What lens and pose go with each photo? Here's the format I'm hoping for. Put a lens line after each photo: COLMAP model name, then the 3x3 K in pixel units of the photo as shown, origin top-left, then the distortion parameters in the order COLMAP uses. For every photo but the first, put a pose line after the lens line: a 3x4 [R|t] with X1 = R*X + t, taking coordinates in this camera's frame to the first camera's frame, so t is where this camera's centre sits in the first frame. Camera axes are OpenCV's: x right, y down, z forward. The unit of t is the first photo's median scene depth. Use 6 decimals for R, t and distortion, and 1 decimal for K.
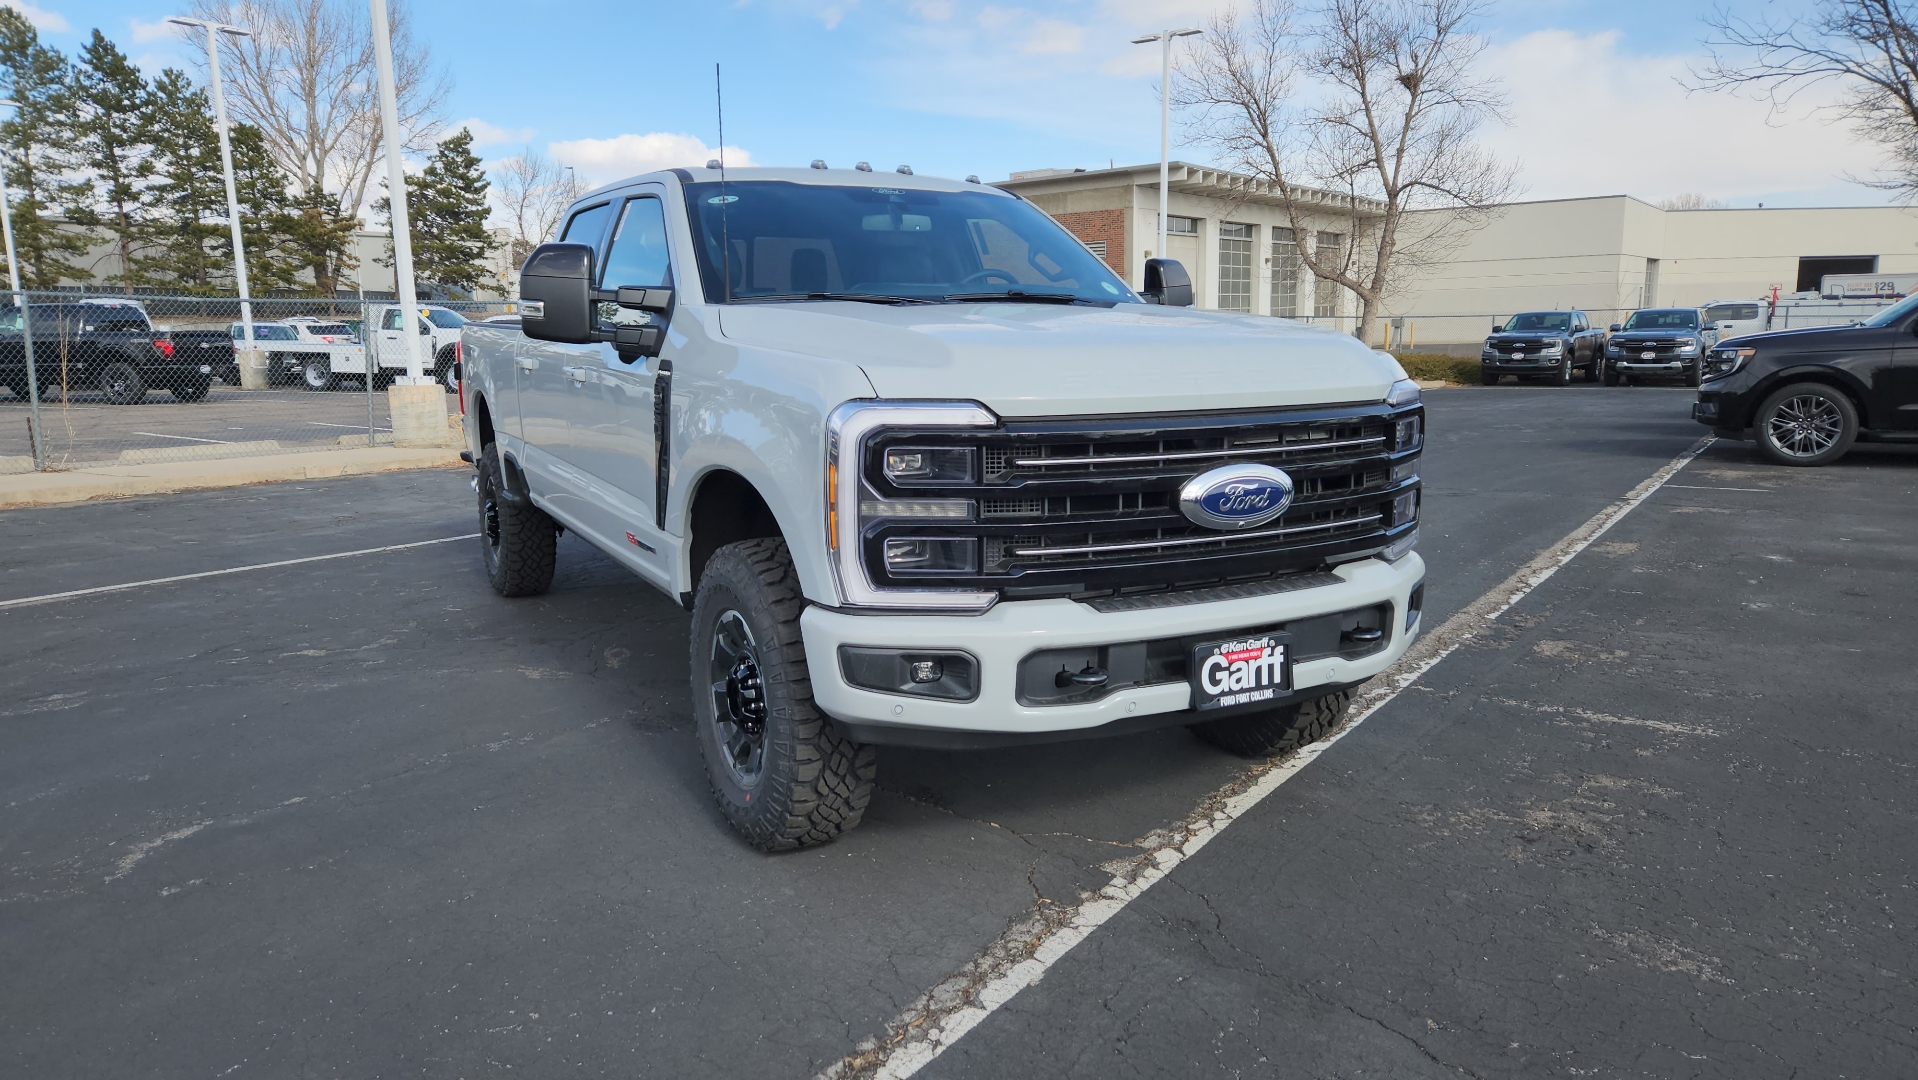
lens RADIAL K [[1279.9, 0, 924.4], [0, 1279.9, 537.3], [0, 0, 1]] dist [0.071738, -0.057071]
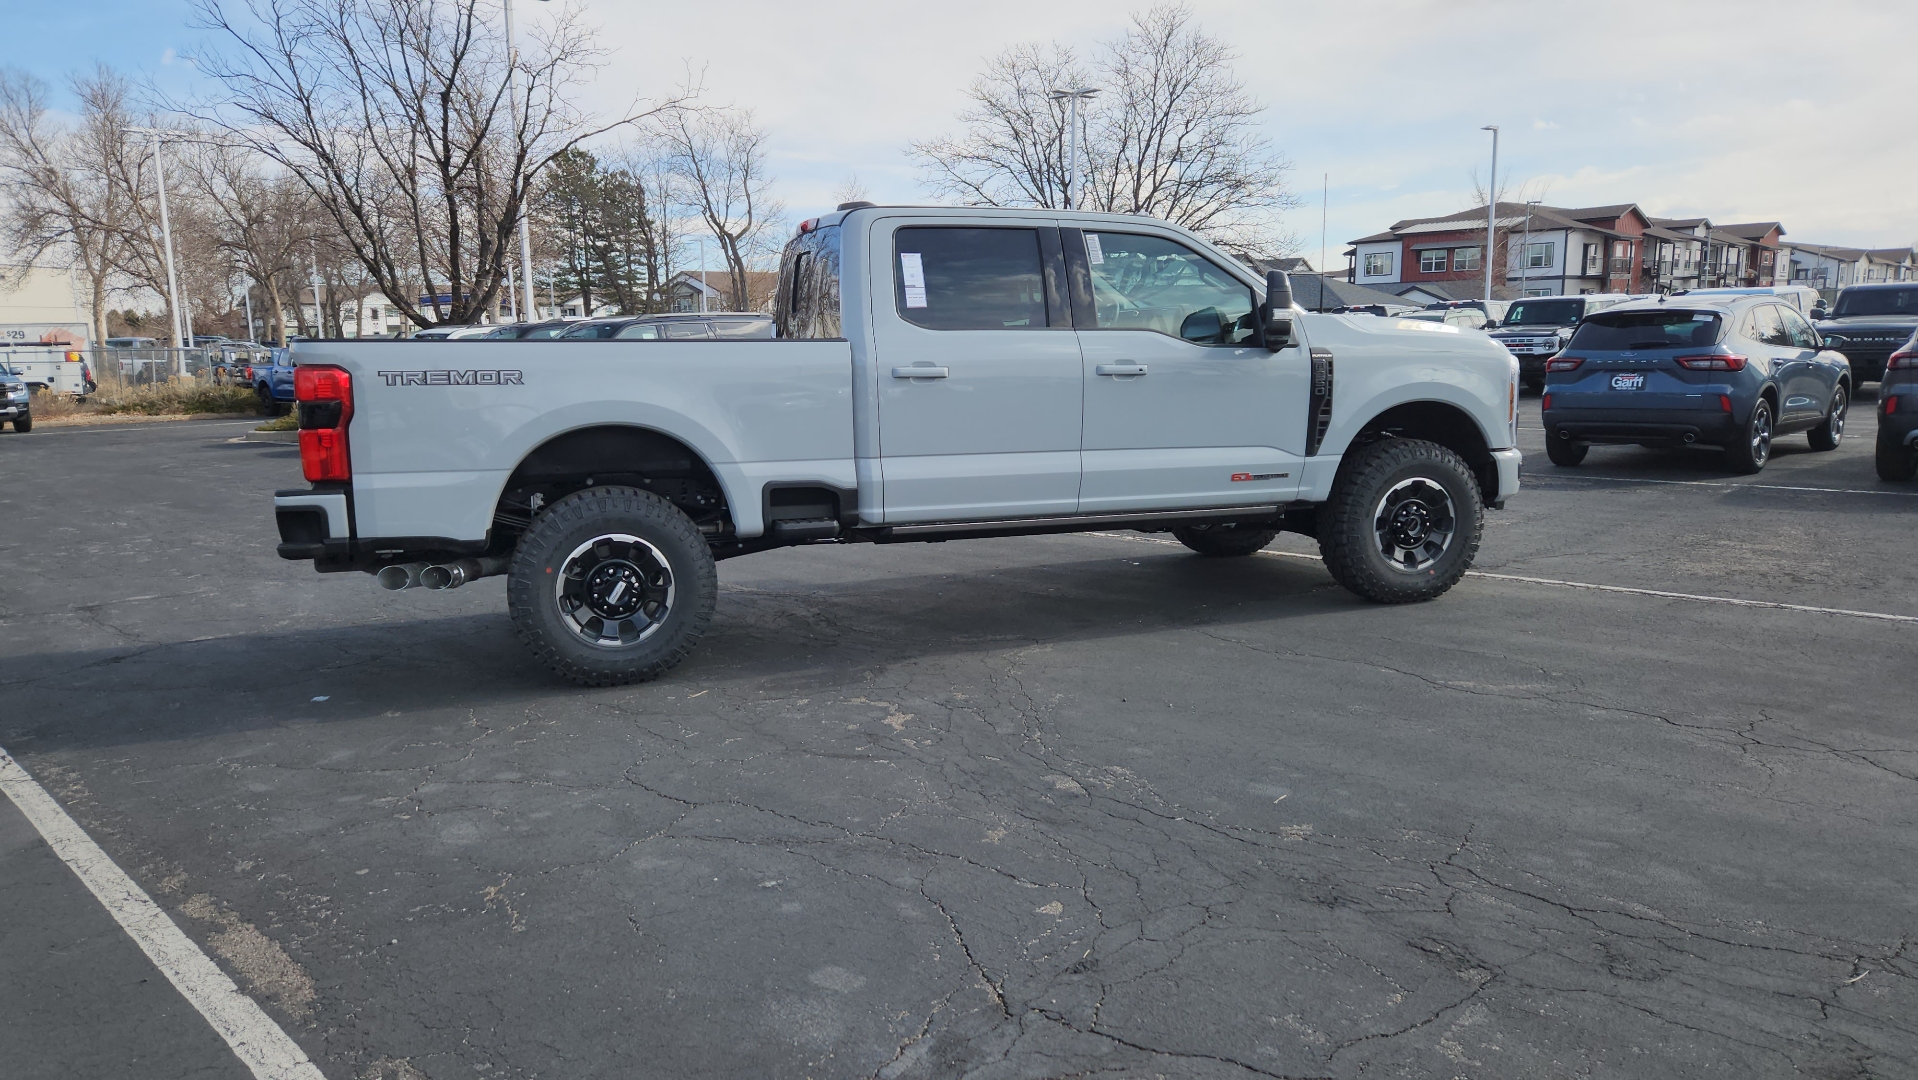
lens RADIAL K [[1275.1, 0, 929.6], [0, 1275.1, 542.0], [0, 0, 1]] dist [0.077927, -0.064666]
pose [[0.172665, -0.145105, 0.974234, -1.806583], [0.181277, 0.976876, 0.113371, -0.164399], [-0.968156, 0.157031, 0.194976, 1.144682]]
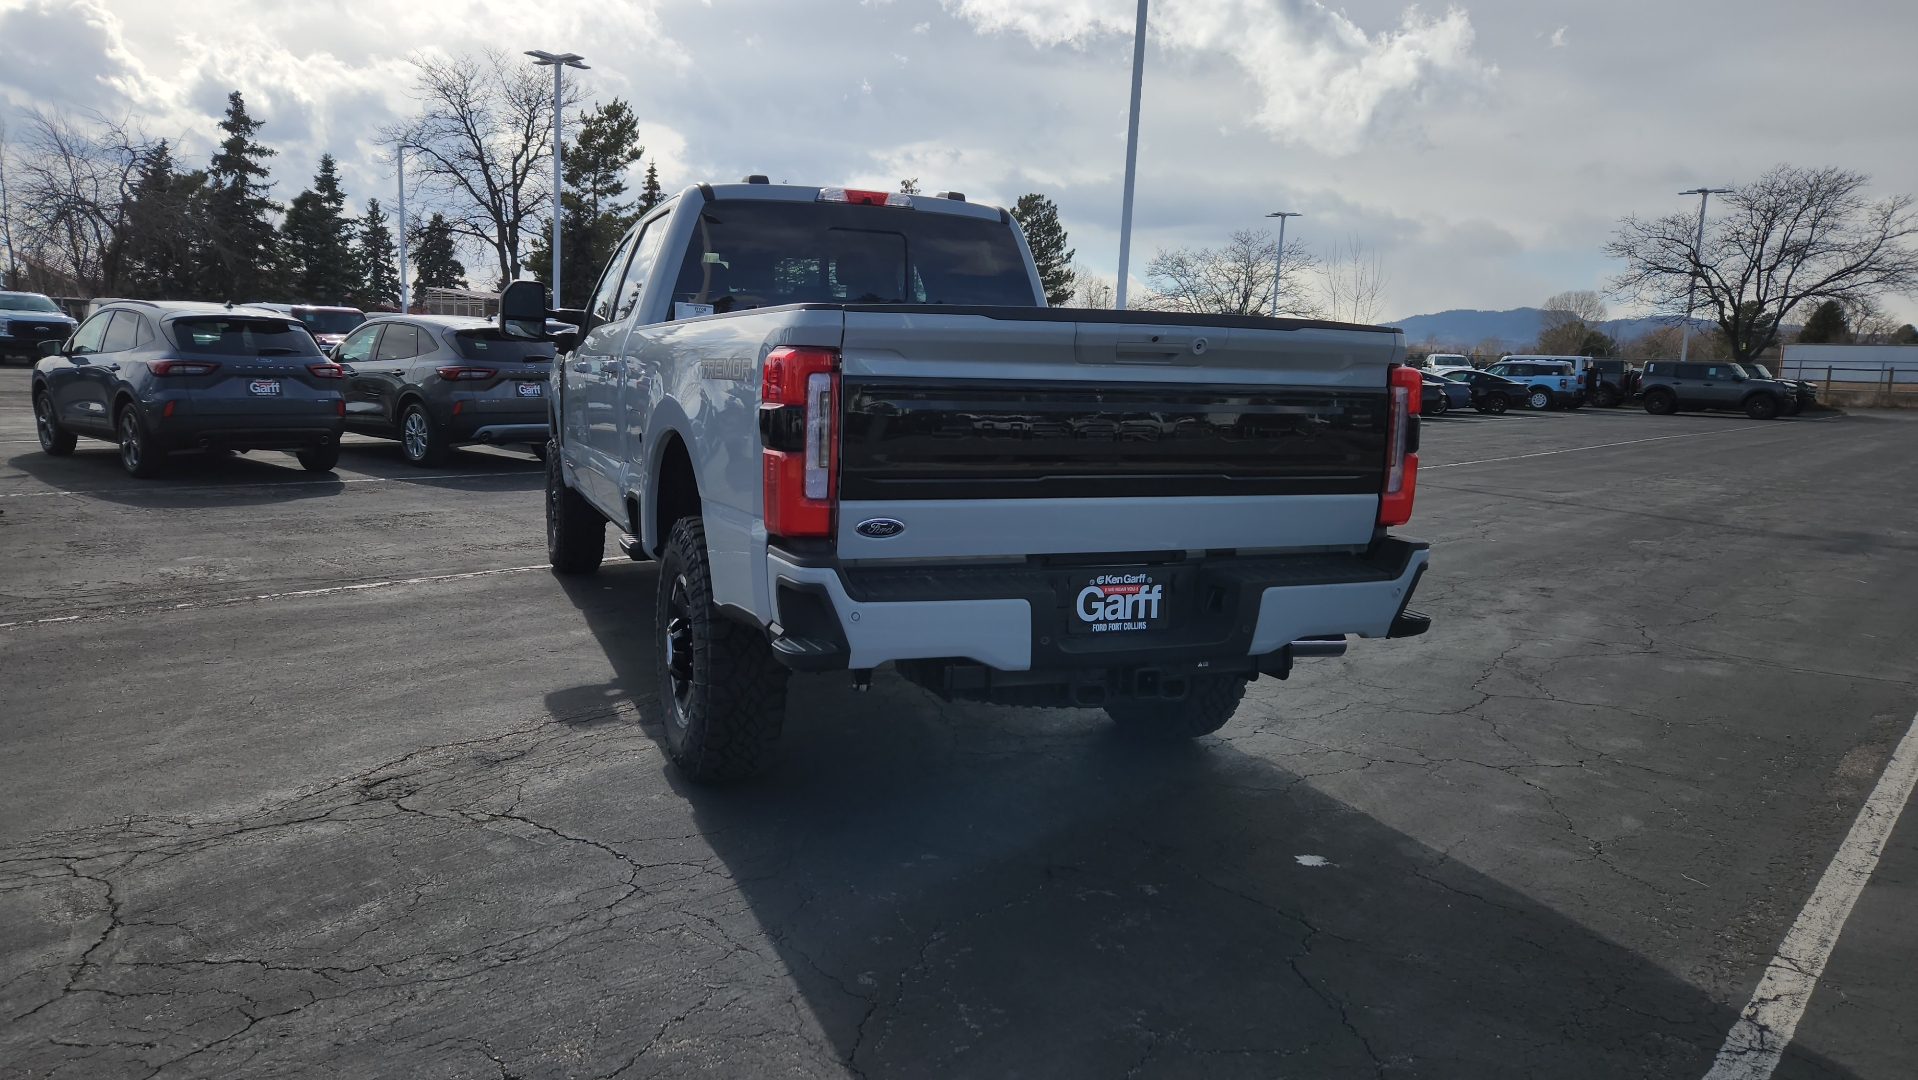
lens RADIAL K [[1269.4, 0, 919.0], [0, 1269.4, 544.9], [0, 0, 1]] dist [0.098209, -0.095654]
pose [[-0.993222, -0.039298, 0.109391, -0.457617], [-0.005003, 0.954695, 0.297543, -0.440650], [-0.116128, 0.294979, -0.948421, 2.850691]]
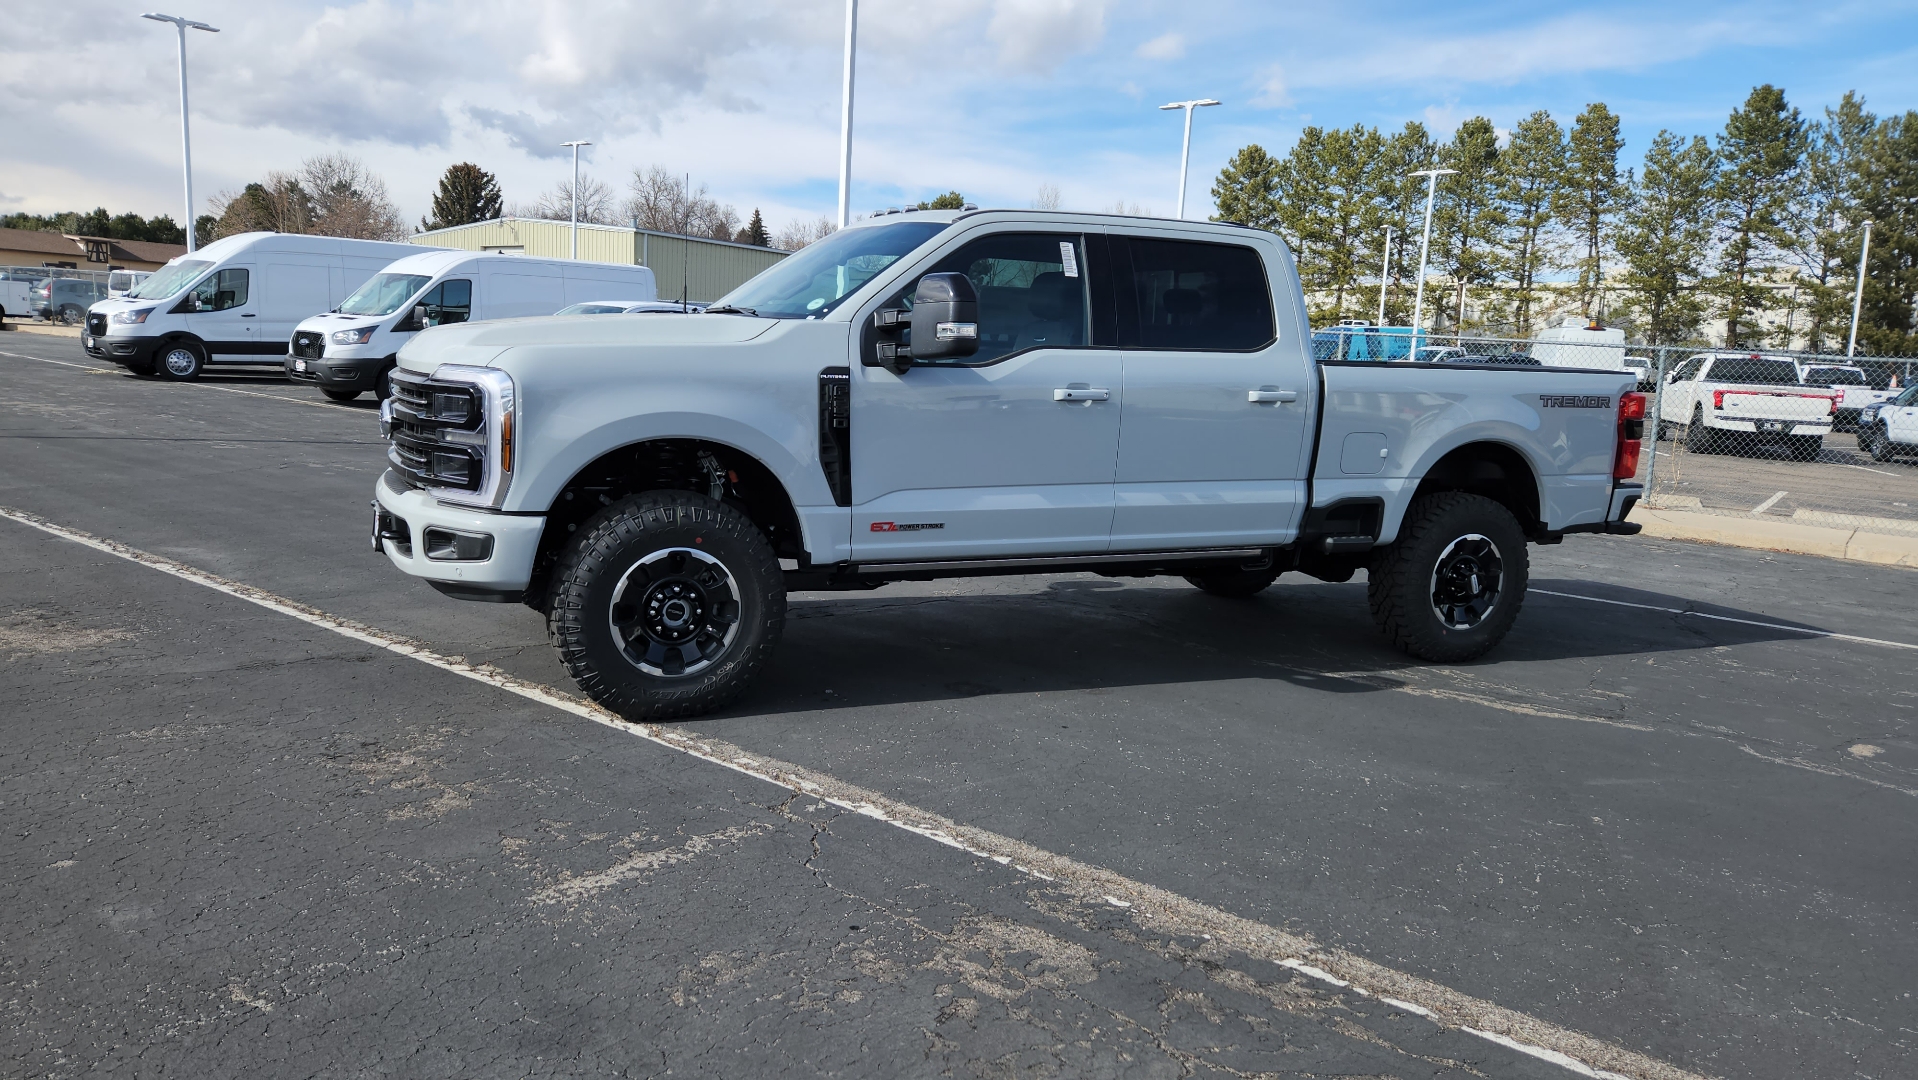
lens RADIAL K [[1279.9, 0, 924.4], [0, 1279.9, 537.3], [0, 0, 1]] dist [0.071738, -0.057071]
pose [[-0.042345, 0.153994, -0.987164, 1.407932], [-0.213223, 0.963894, 0.159511, -0.223693], [0.976085, 0.217241, -0.007980, 1.295186]]
